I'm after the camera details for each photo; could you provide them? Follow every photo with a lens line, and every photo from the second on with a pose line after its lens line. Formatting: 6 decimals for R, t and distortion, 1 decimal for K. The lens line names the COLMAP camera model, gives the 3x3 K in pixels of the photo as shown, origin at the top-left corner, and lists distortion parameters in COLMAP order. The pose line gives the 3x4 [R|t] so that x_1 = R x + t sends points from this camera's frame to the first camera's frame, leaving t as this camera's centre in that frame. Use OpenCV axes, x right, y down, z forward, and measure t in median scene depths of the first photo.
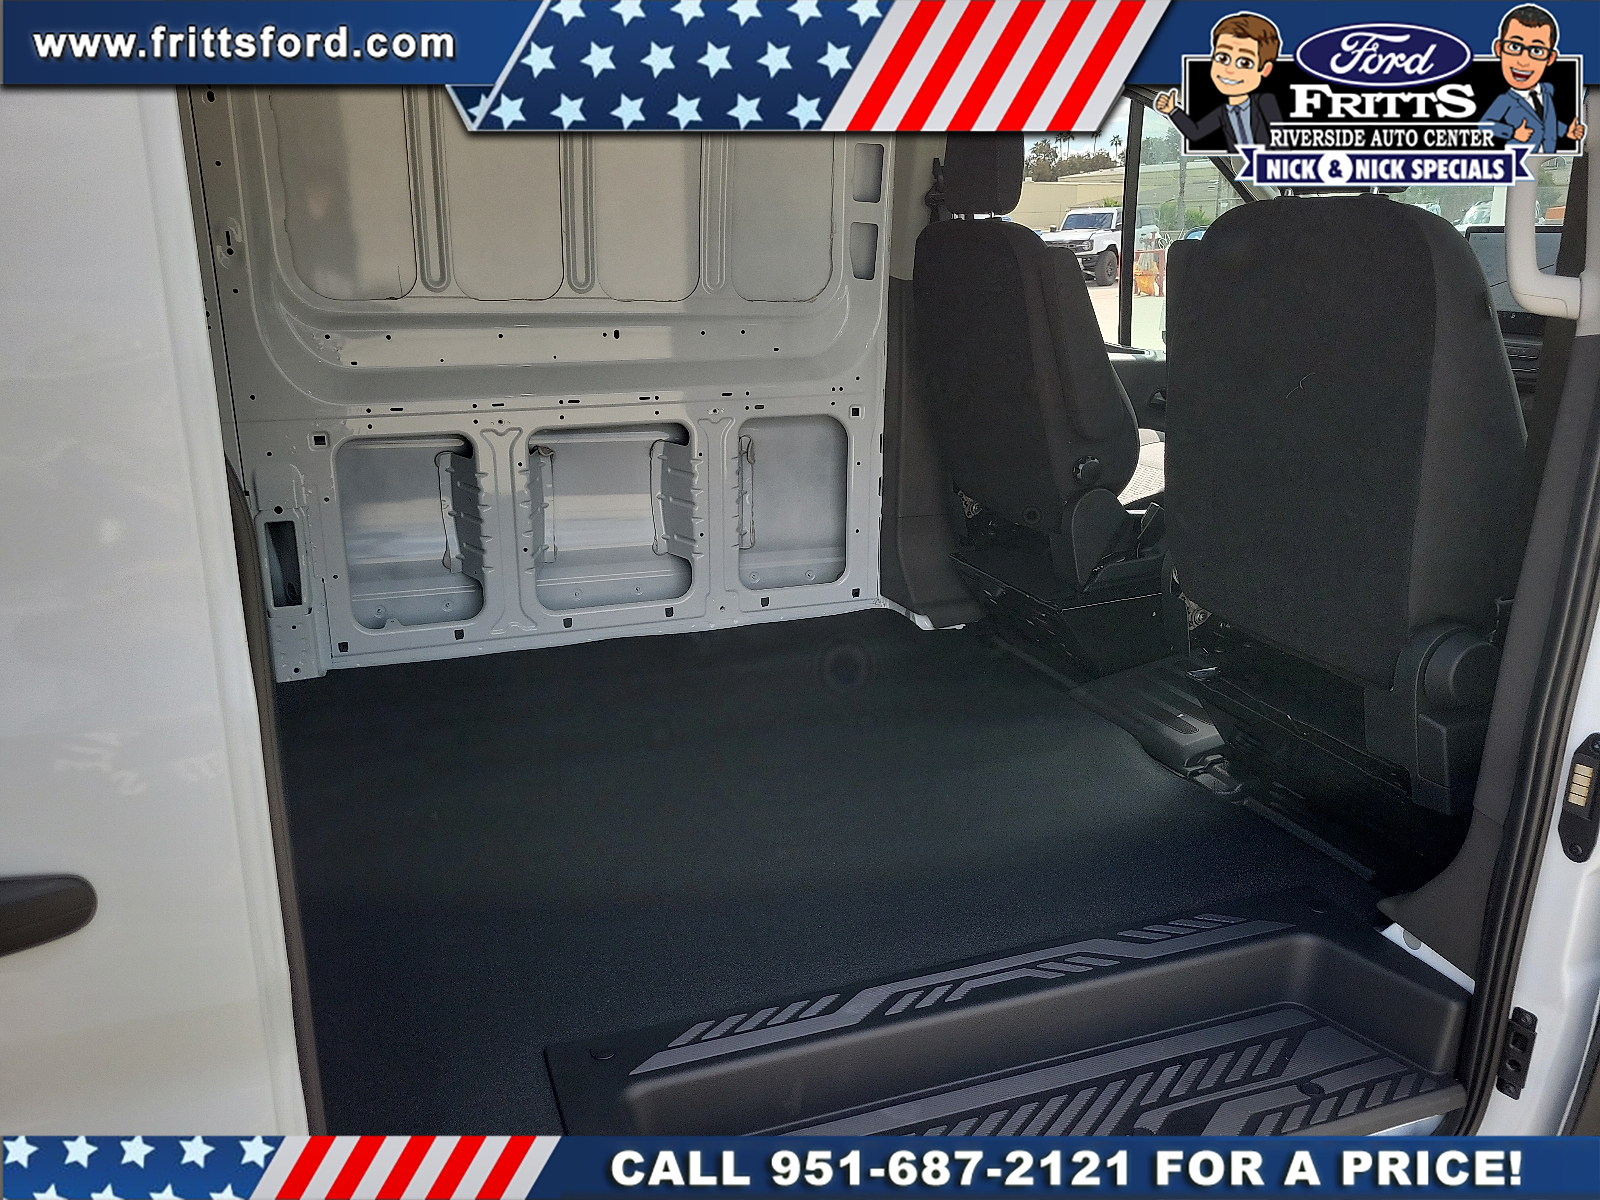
lens RADIAL K [[1241.8, 0, 800.0], [0, 1241.8, 600.0], [0, 0, 1]] dist [0.030062, -0.007646]
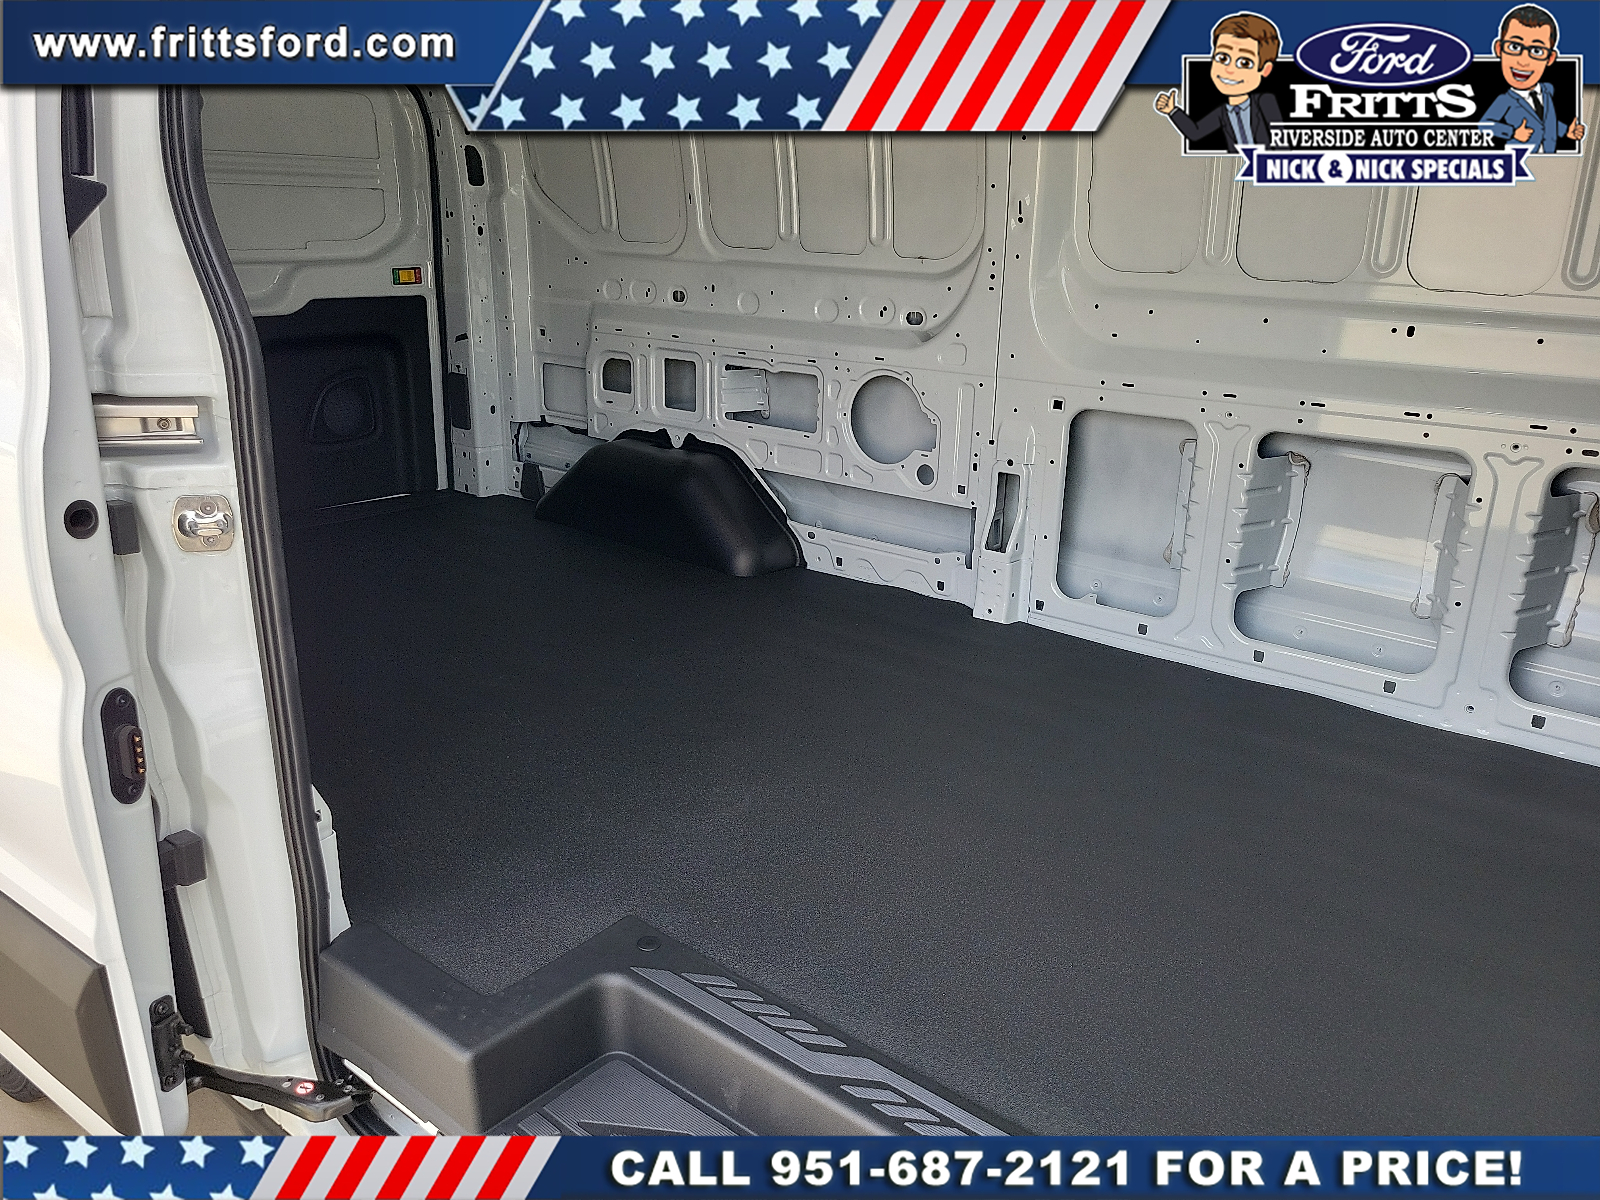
lens RADIAL K [[1242.1, 0, 800.0], [0, 1242.1, 600.0], [0, 0, 1]] dist [0.057834, -0.004333]
pose [[0.493158, 0.264640, -0.828710, 0.389320], [-0.274765, 0.951227, 0.140254, -0.056523], [0.825408, 0.158533, 0.541819, 0.270015]]
